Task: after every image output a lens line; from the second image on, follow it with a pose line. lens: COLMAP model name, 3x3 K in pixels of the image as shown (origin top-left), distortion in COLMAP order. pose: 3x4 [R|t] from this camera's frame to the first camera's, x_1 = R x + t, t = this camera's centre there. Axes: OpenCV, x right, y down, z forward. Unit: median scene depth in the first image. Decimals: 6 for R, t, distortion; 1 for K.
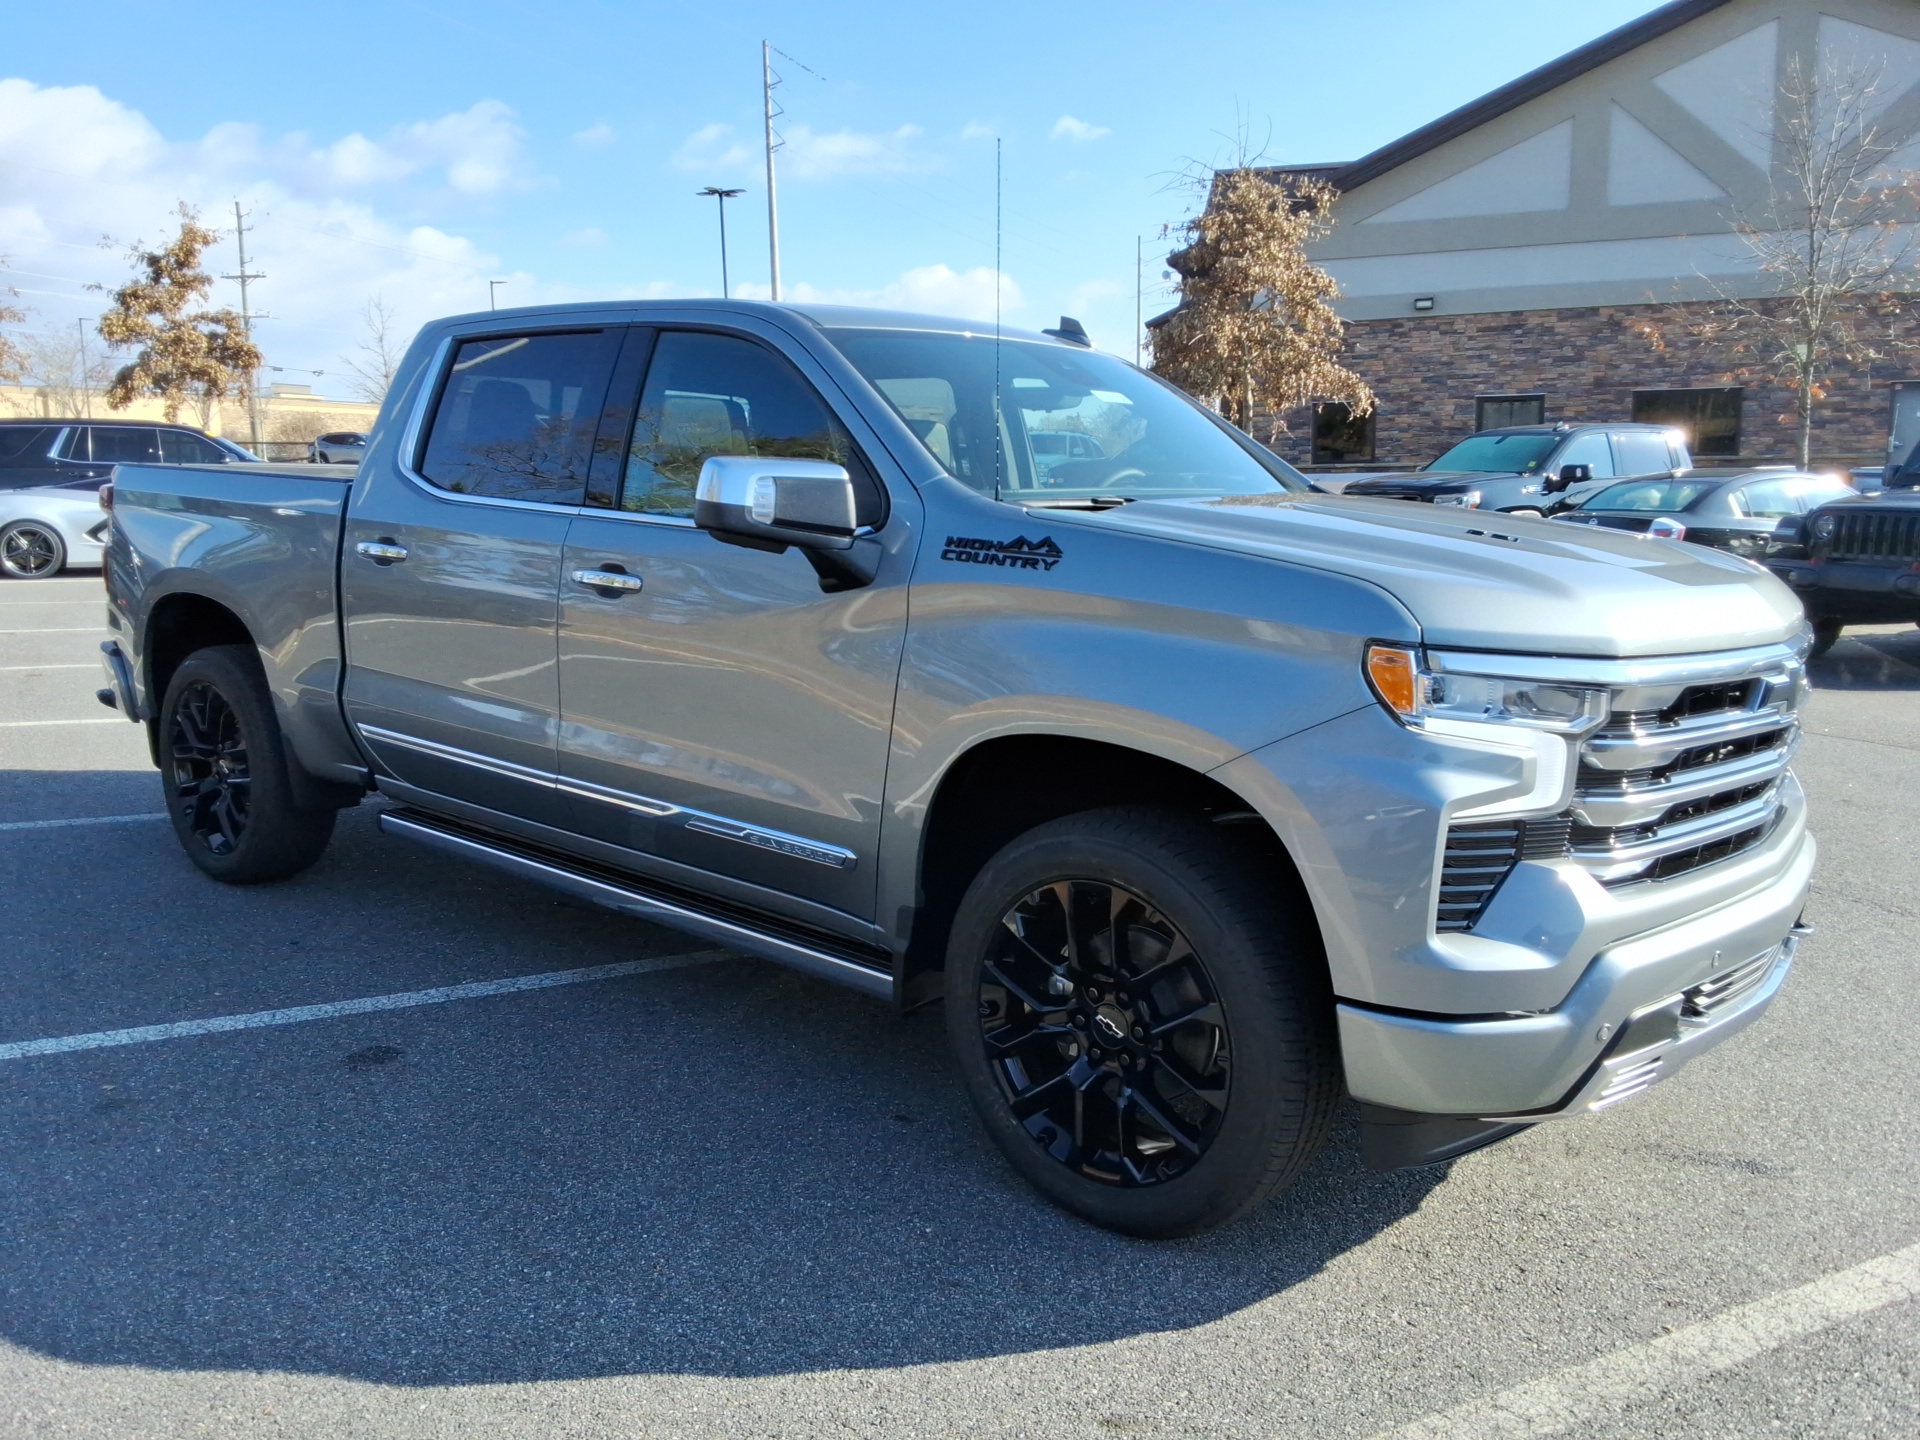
lens RADIAL K [[1541.3, 0, 974.7], [0, 1541.3, 714.3], [0, 0, 1]] dist [0.117233, -0.180508]
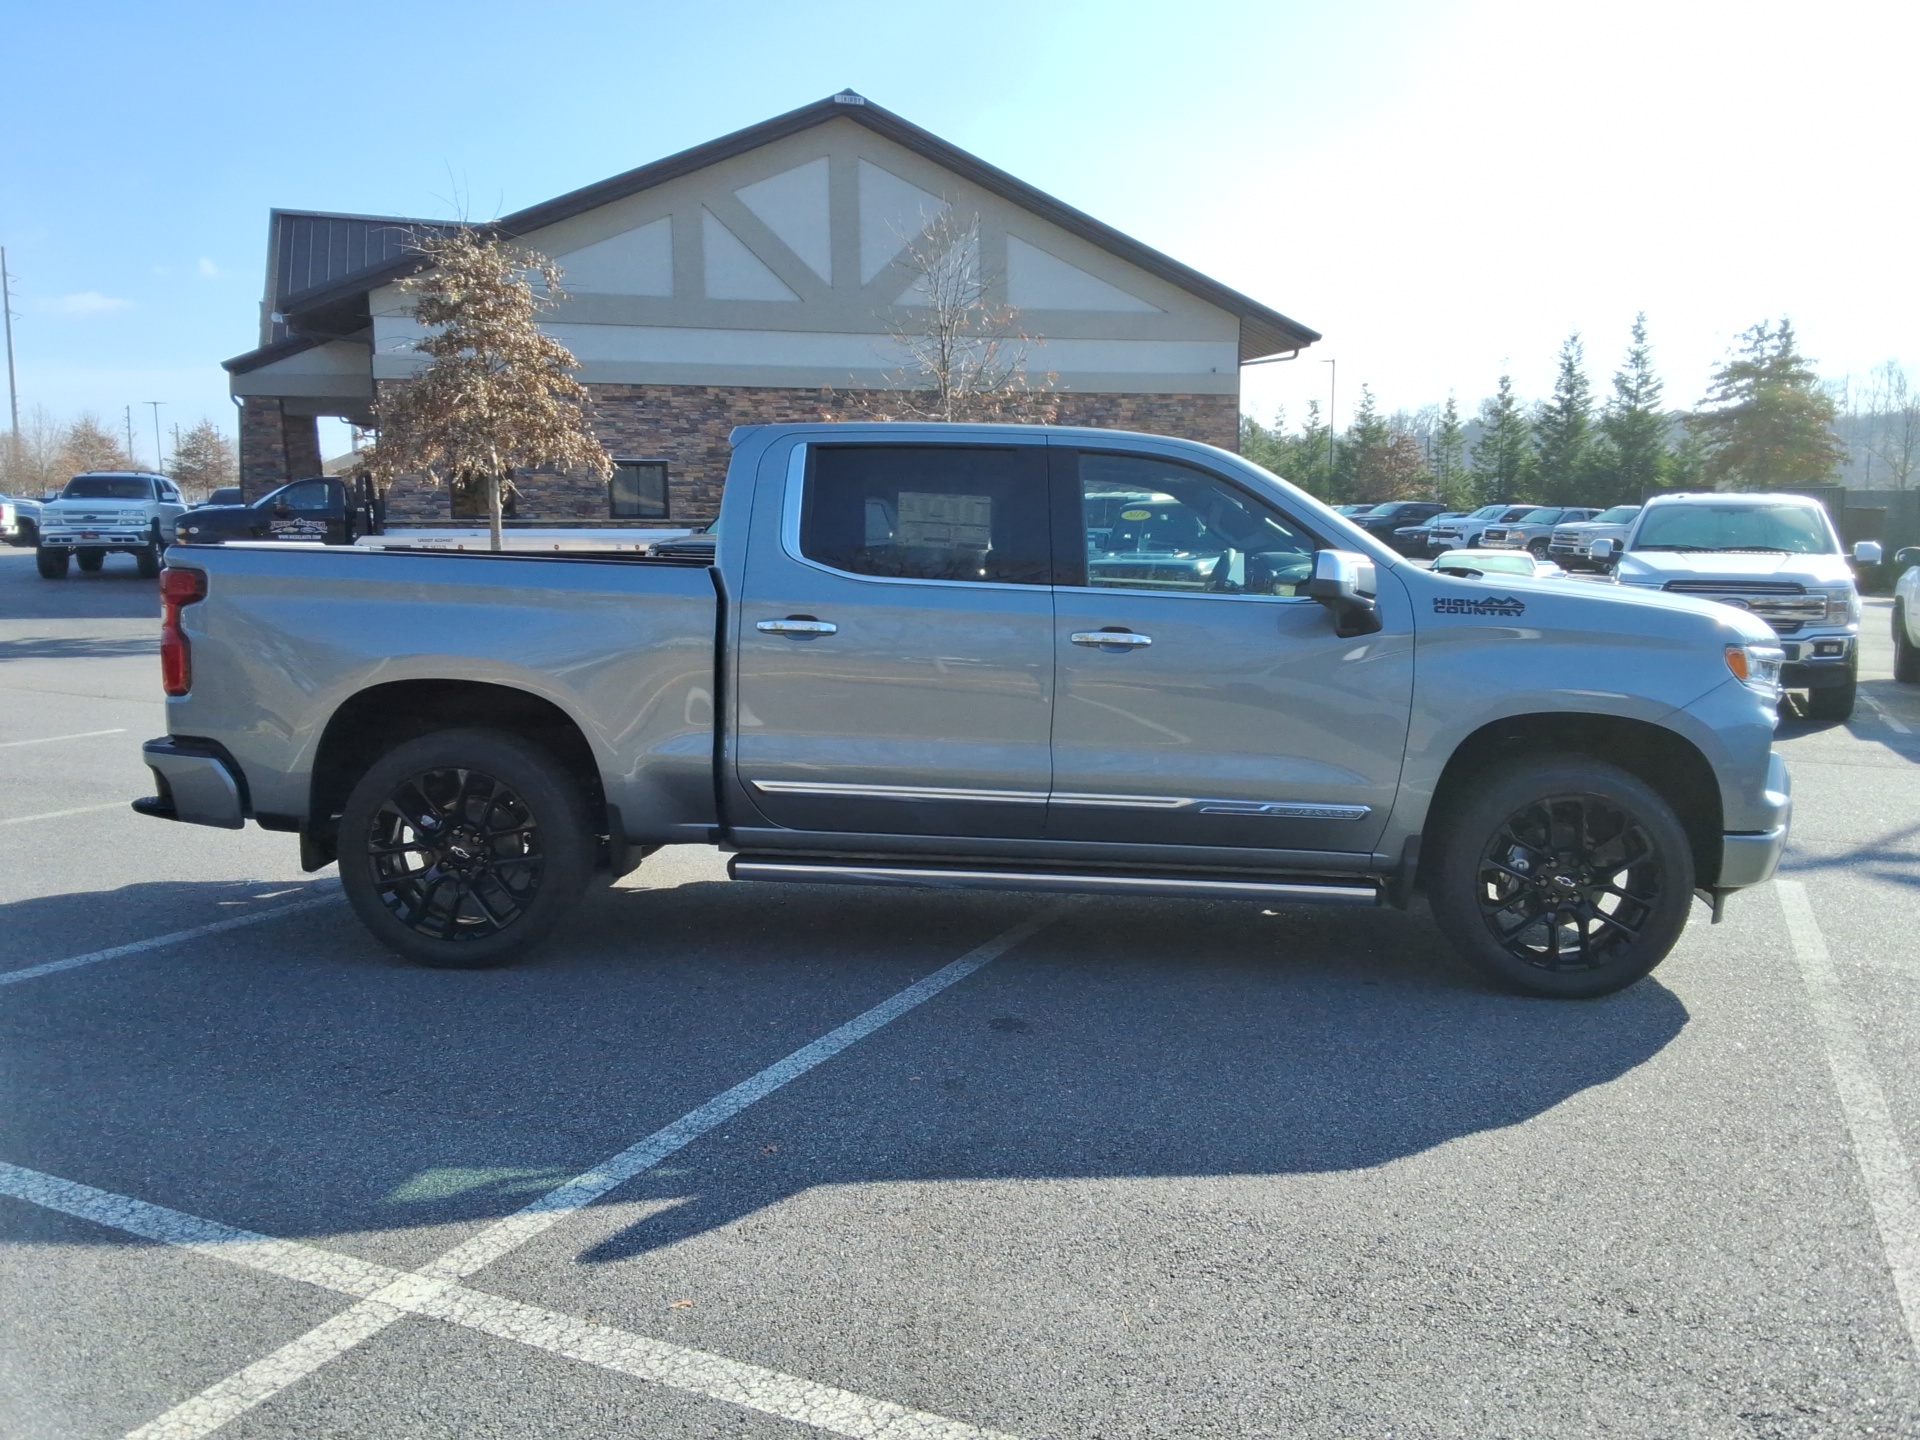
lens RADIAL K [[1541.3, 0, 1001.5], [0, 1541.3, 714.3], [0, 0, 1]] dist [0.117233, -0.180508]
pose [[0.779978, -0.069865, 0.621894, -0.150322], [0.089899, 0.995951, -0.000863, -0.003724], [-0.619316, 0.056581, 0.783101, 0.002887]]
